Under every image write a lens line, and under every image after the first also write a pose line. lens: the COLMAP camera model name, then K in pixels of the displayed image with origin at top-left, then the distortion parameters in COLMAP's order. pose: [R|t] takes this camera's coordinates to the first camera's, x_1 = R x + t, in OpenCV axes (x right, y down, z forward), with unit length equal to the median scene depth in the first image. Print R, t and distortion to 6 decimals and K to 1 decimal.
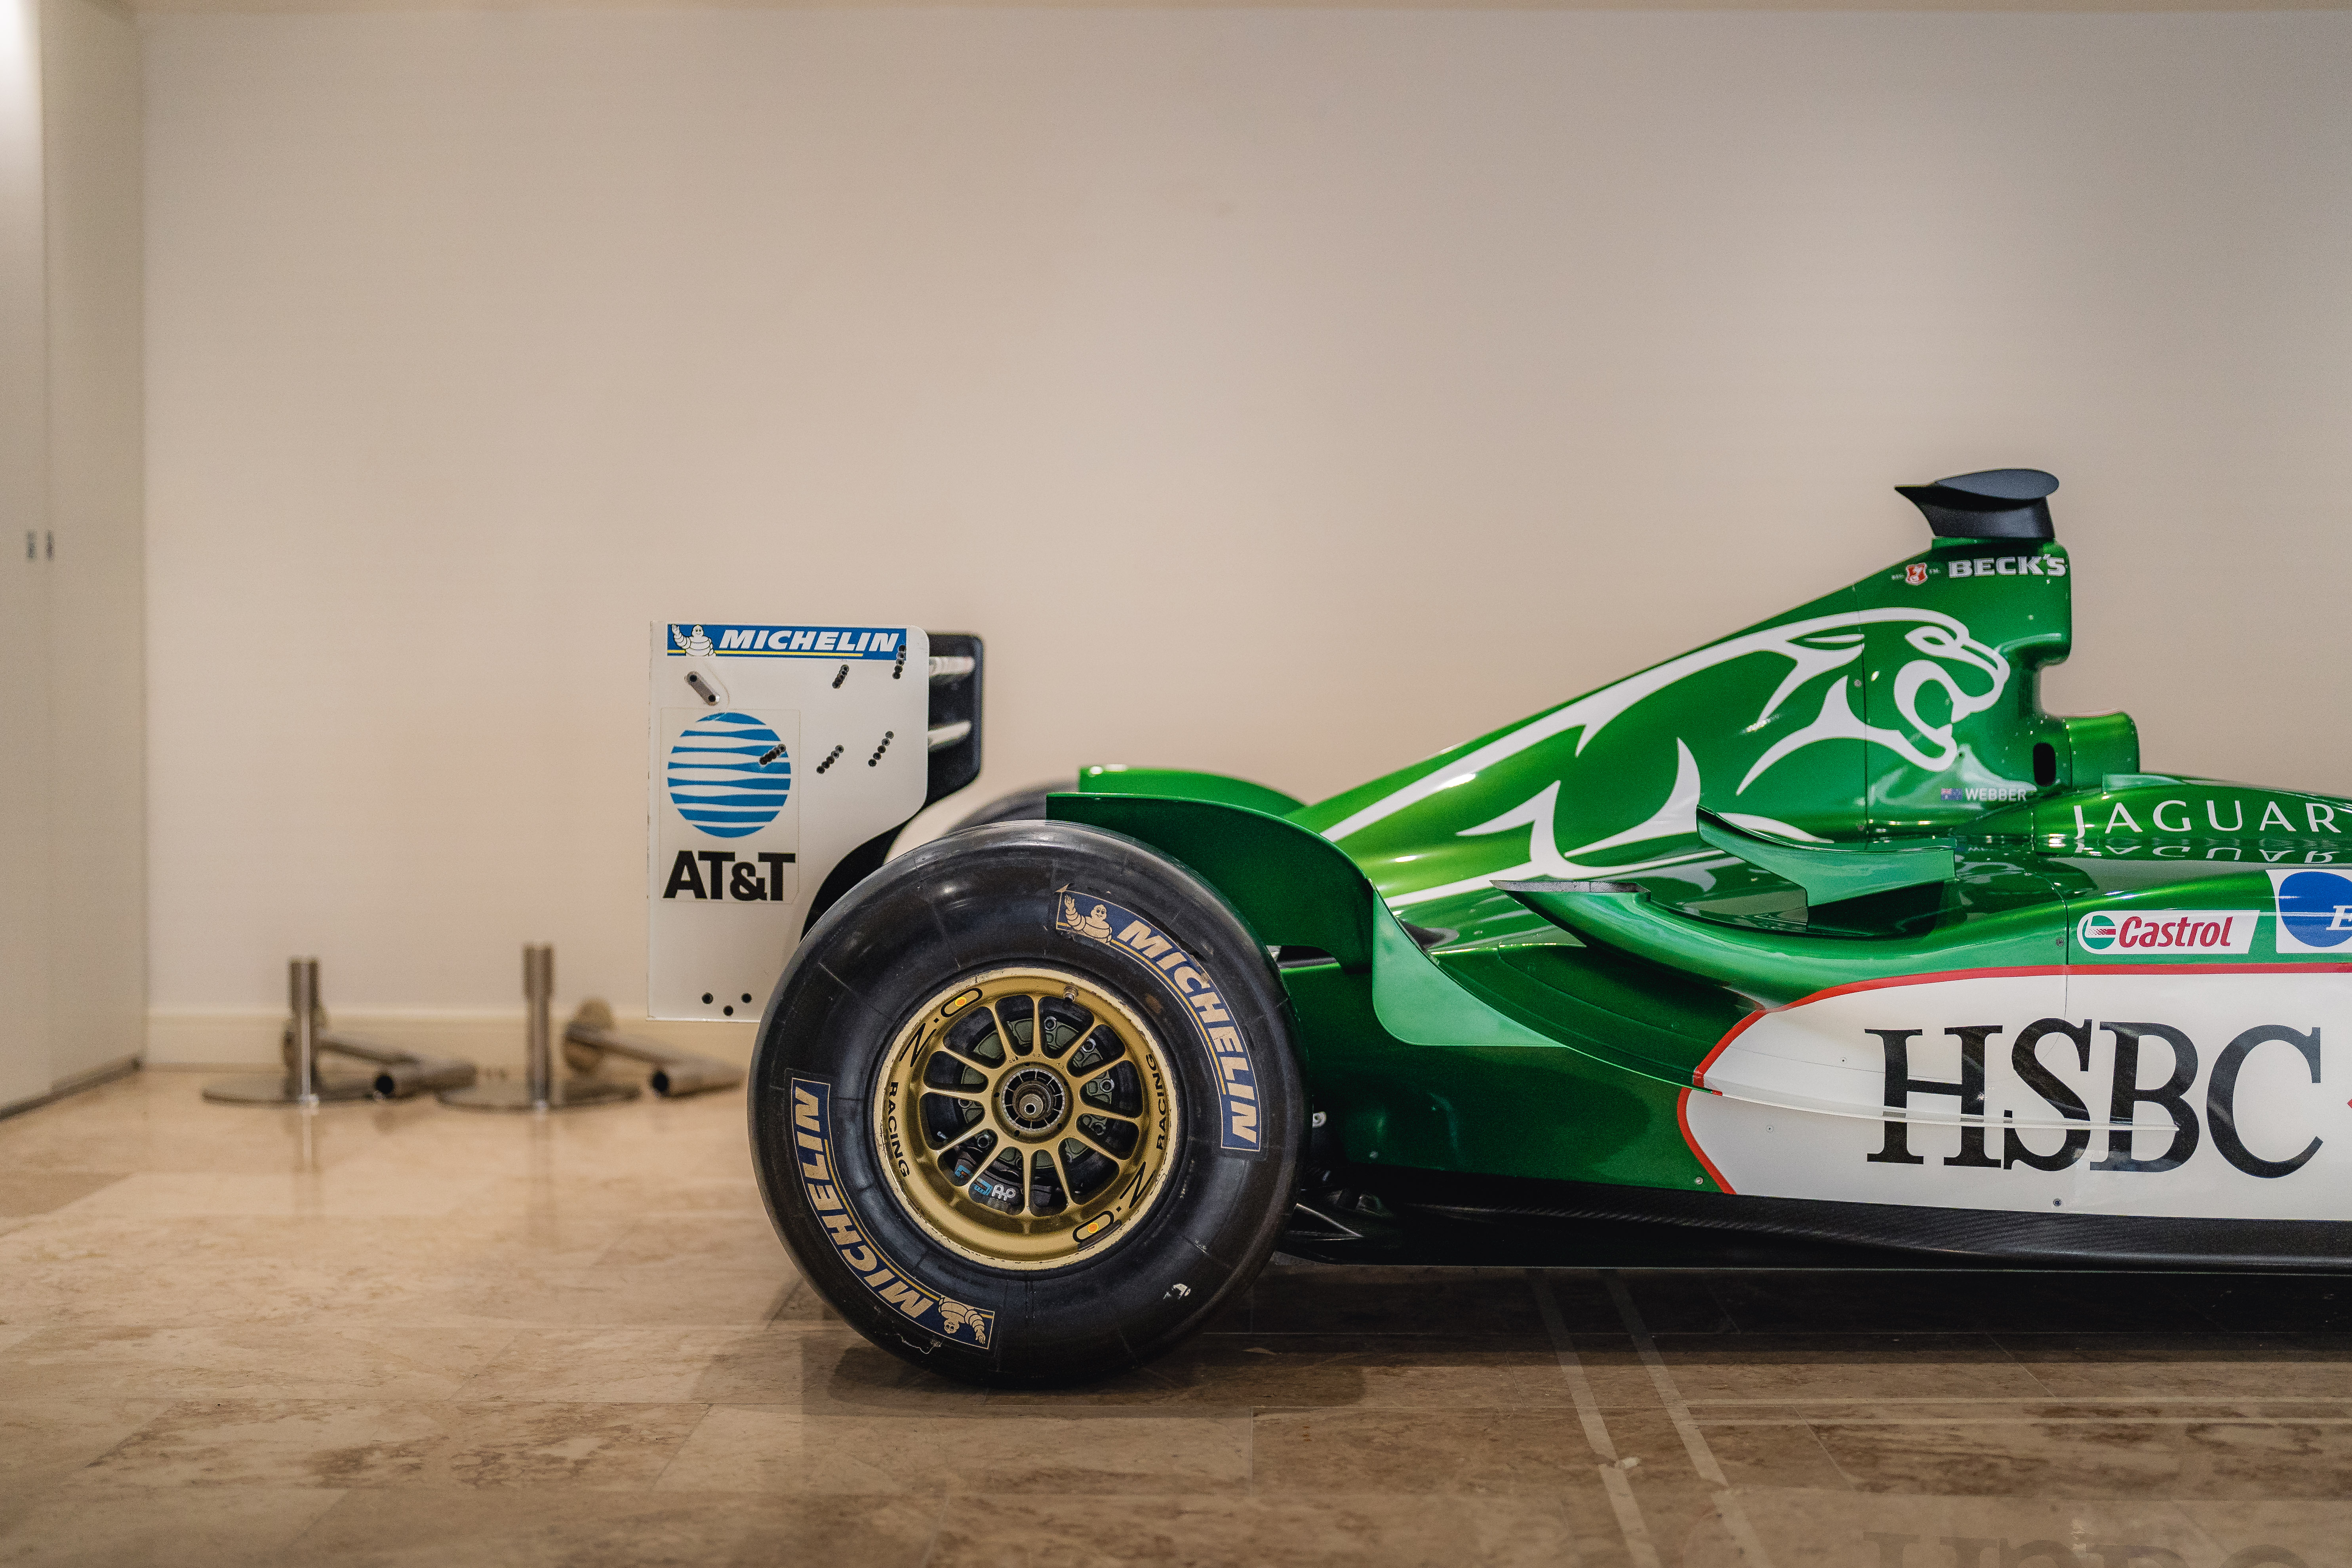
lens RADIAL K [[3383.8, 0, 1159.7], [0, 3383.8, 775.2], [0, 0, 1]] dist [-0.176903, 0.602955]
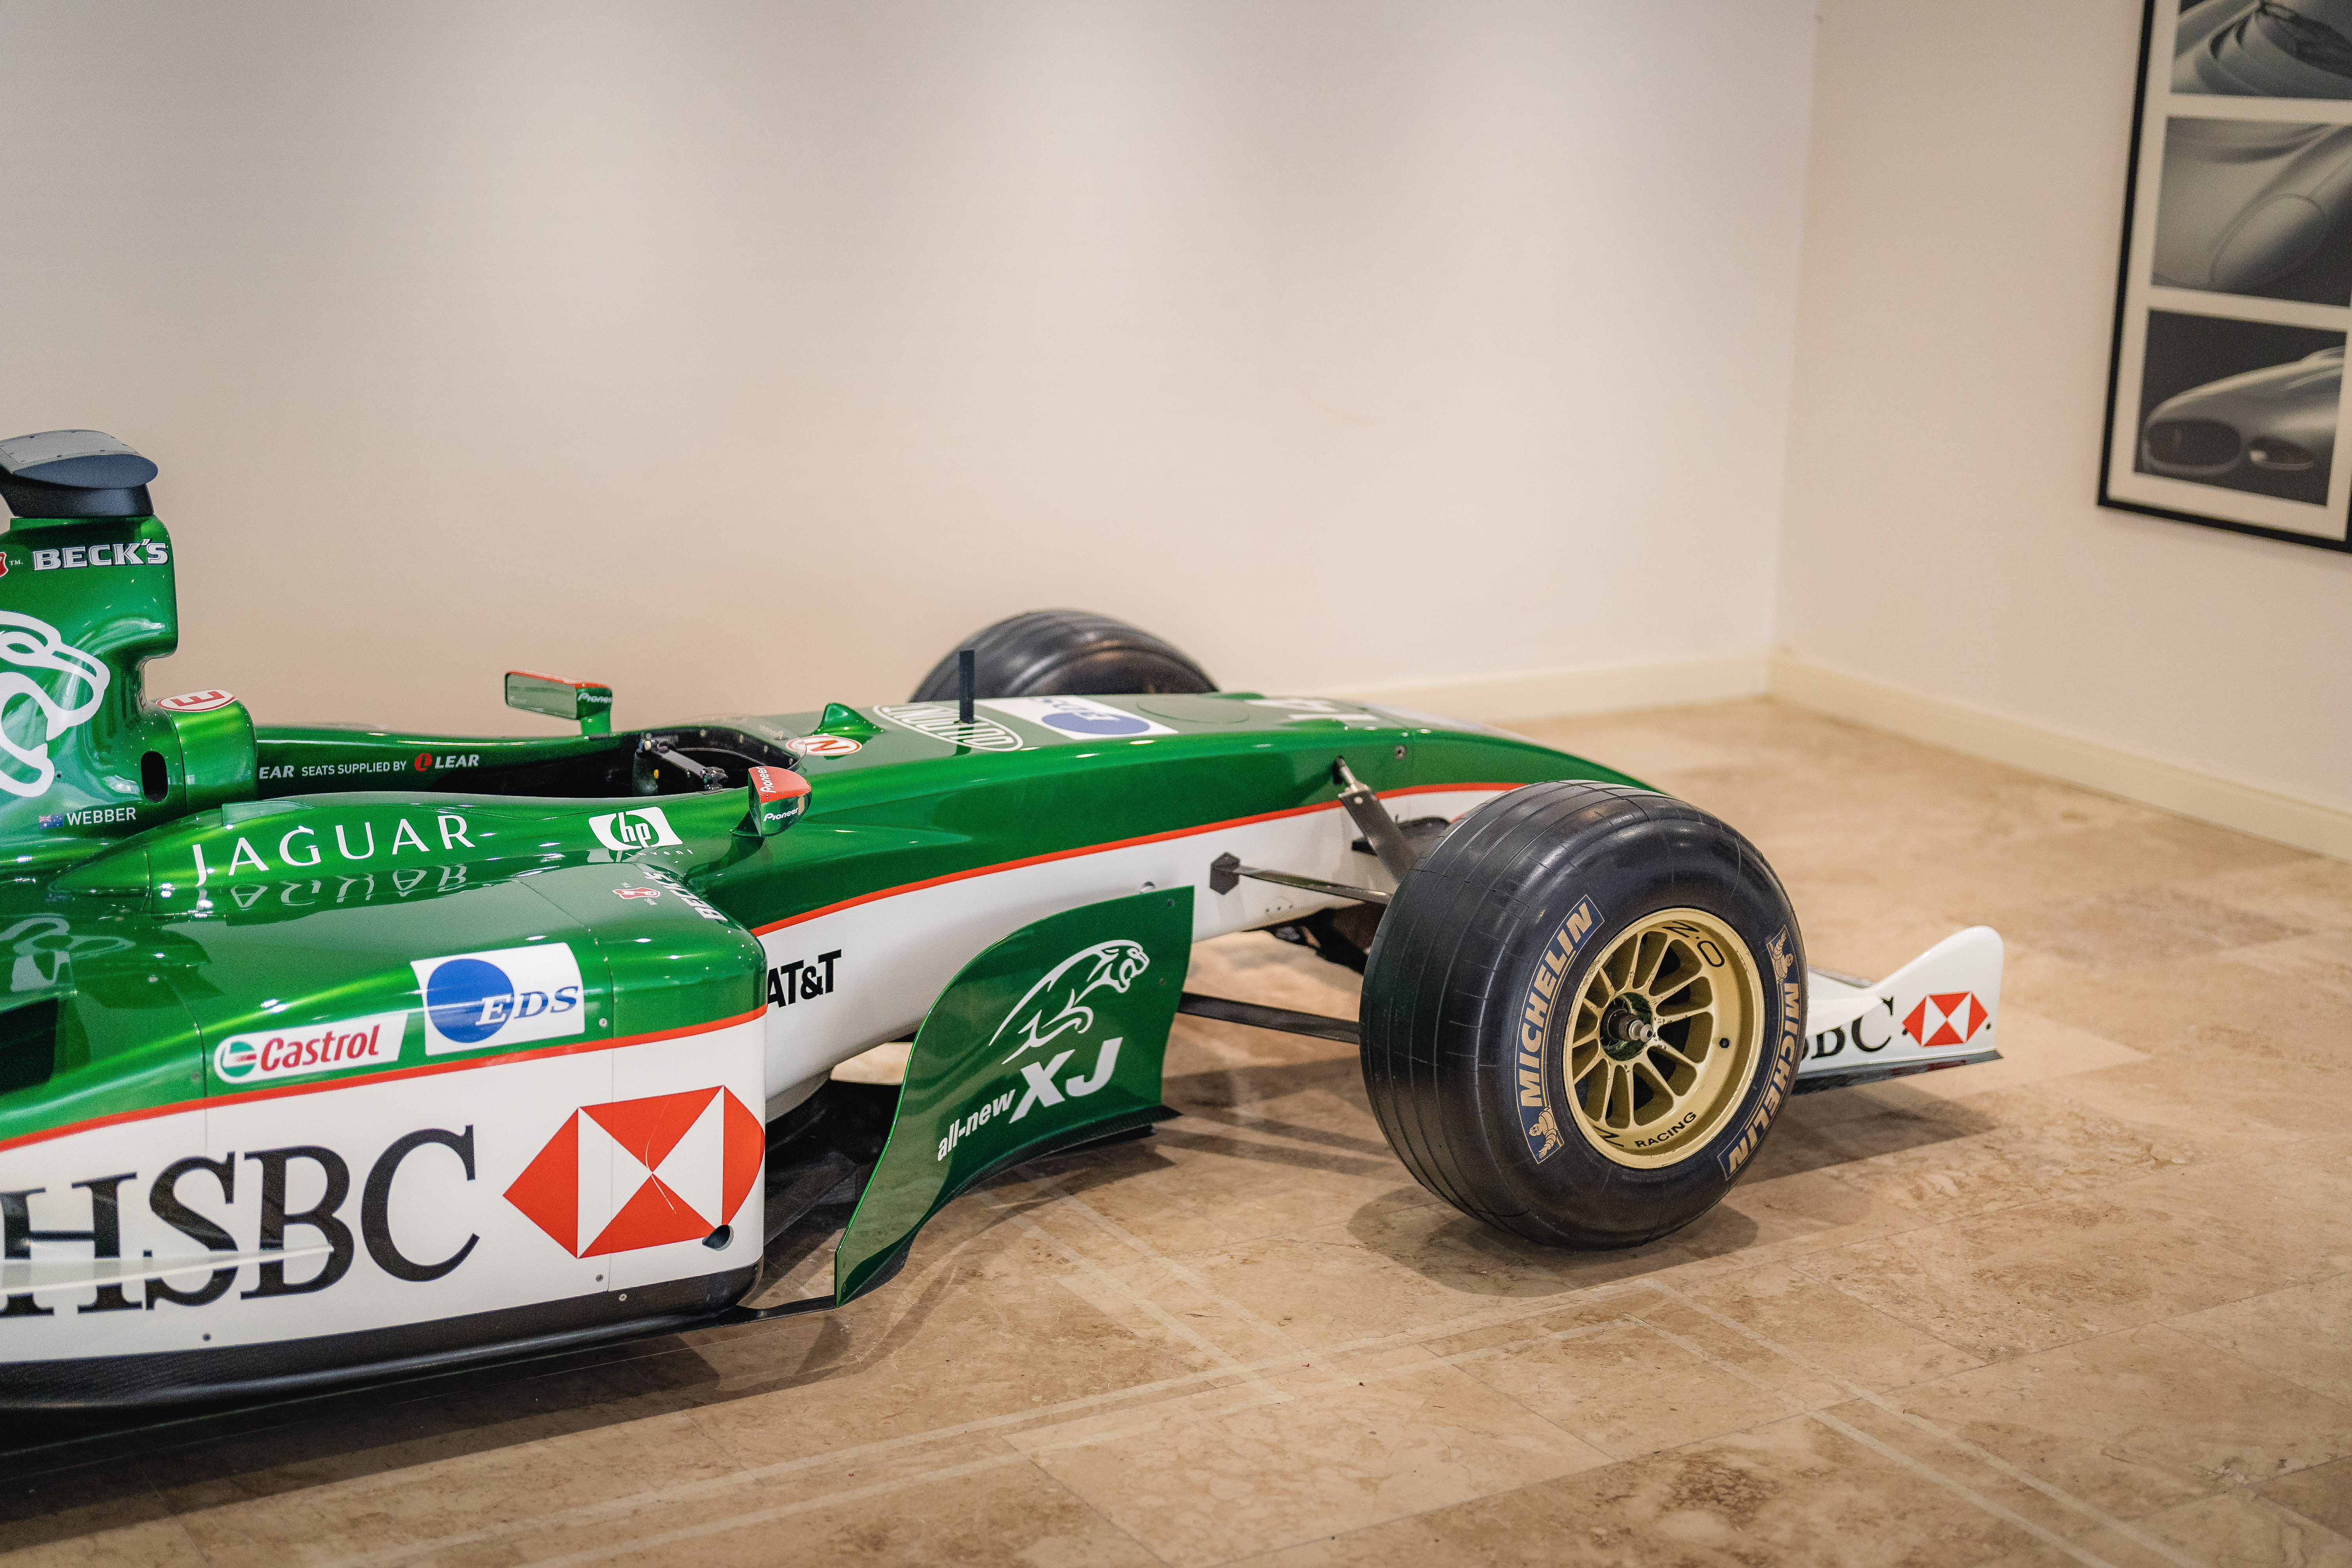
lens RADIAL K [[3334.3, 0, 1147.9], [0, 3334.3, 789.4], [0, 0, 1]] dist [-0.159318, 0.510547]
pose [[0.841439, -0.097556, 0.531473, 0.019255], [-0.012987, 0.979632, 0.200381, -0.204029], [-0.540197, -0.175510, 0.823033, 0.141621]]
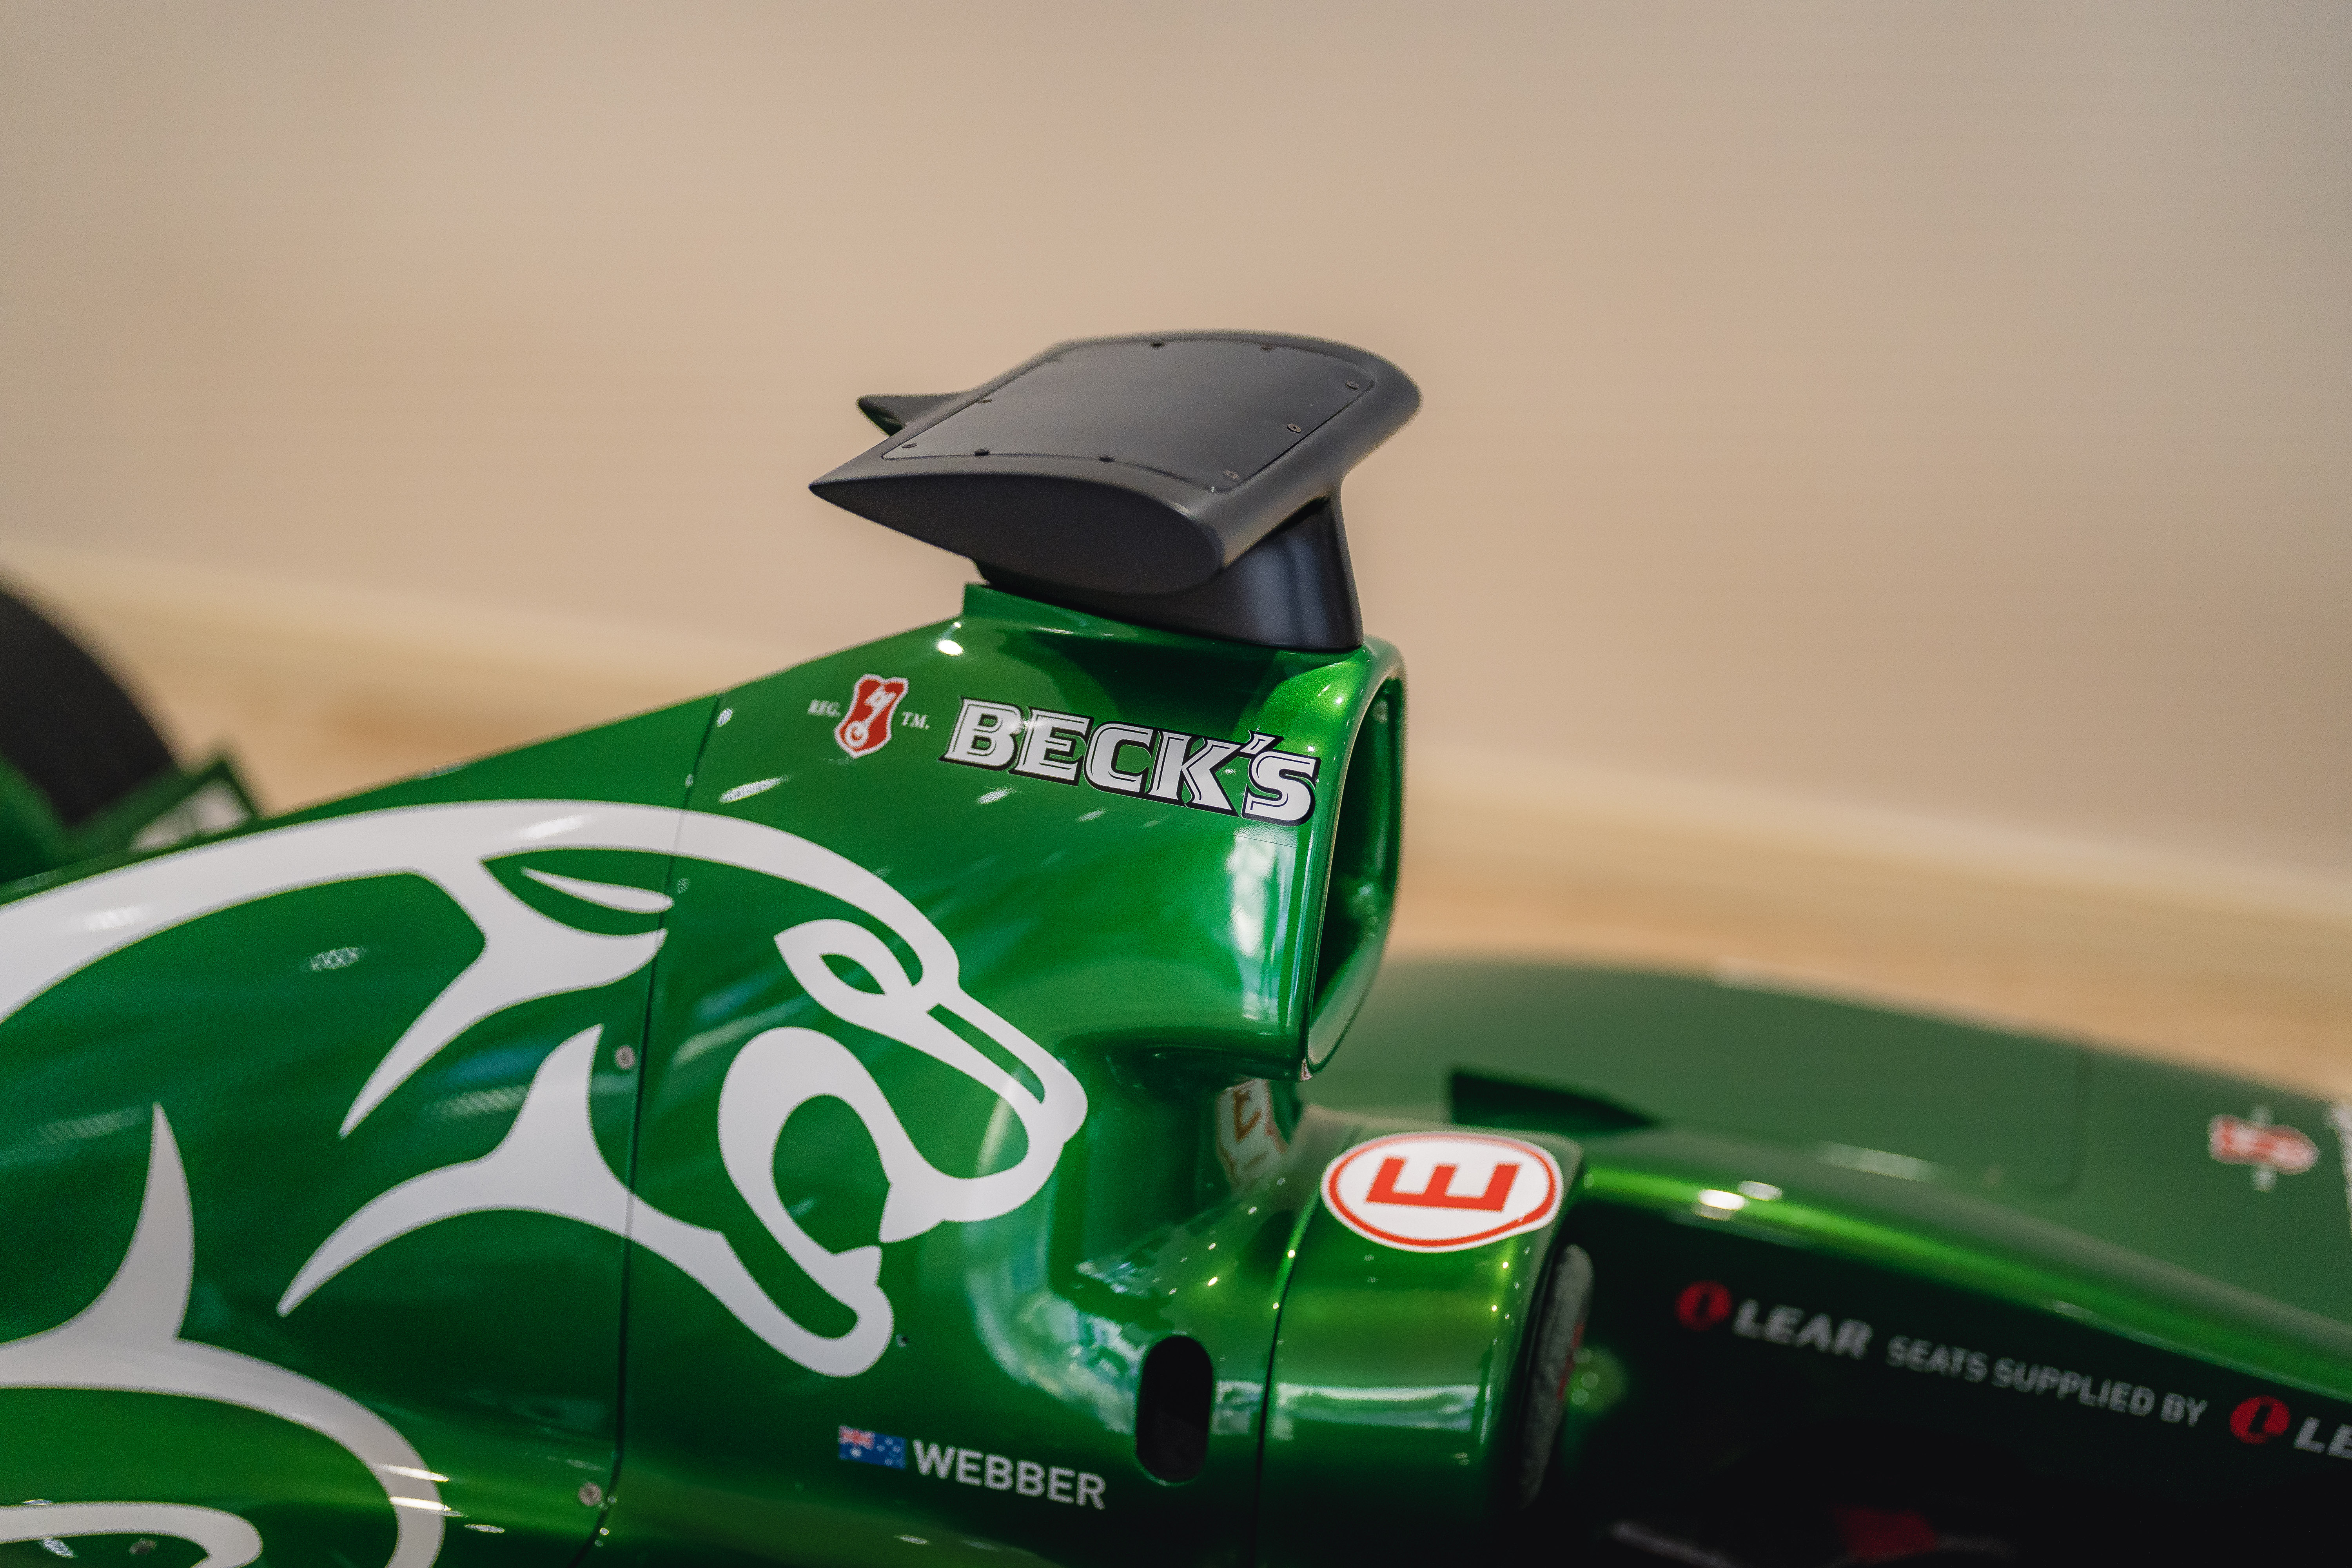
lens RADIAL K [[3334.3, 0, 1147.9], [0, 3334.3, 789.4], [0, 0, 1]] dist [-0.159318, 0.510547]
pose [[0.960219, 0.132860, -0.245618, 0.369778], [-0.040906, 0.937000, 0.346926, -0.180893], [0.276237, -0.323077, 0.905160, 0.840155]]
